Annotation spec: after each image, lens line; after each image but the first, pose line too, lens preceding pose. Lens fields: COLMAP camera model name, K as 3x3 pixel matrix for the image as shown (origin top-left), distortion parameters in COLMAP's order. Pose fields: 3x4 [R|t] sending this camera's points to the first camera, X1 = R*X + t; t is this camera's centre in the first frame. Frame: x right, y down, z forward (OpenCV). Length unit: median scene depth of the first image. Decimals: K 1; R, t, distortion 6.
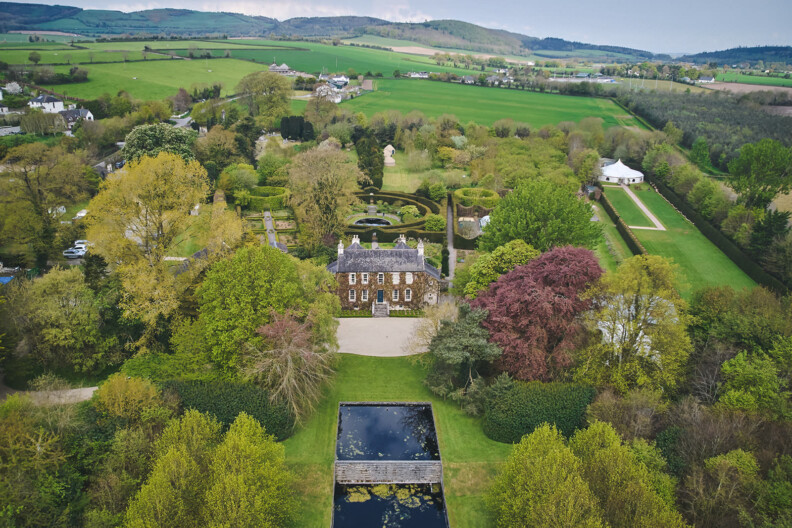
lens RADIAL K [[535.6, 0, 395.5], [0, 535.6, 260.7], [0, 0, 1]] dist [0.002229, 0.003511]
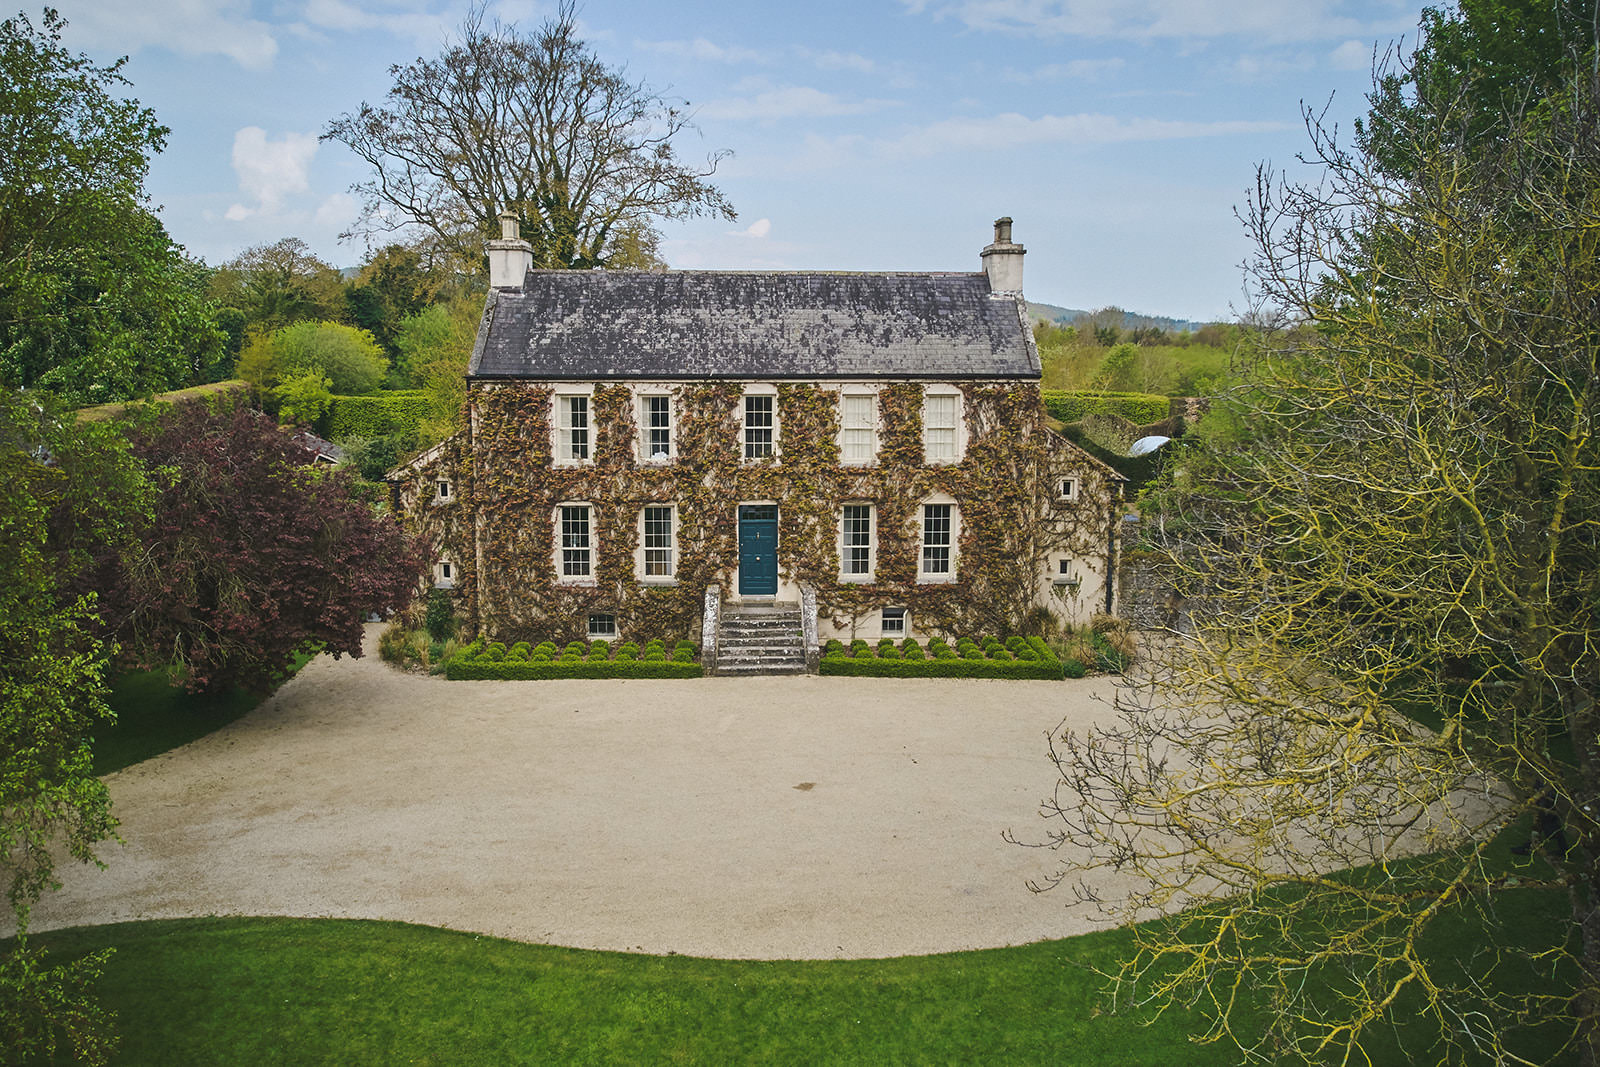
lens RADIAL K [[1082.0, 0, 801.9], [0, 1082.0, 540.5], [0, 0, 1]] dist [0.002229, 0.003511]
pose [[0.999856, -0.015895, -0.005951, -0.013980], [0.014340, 0.978708, -0.204754, 0.127956], [0.009079, 0.204639, 0.978795, 0.699719]]
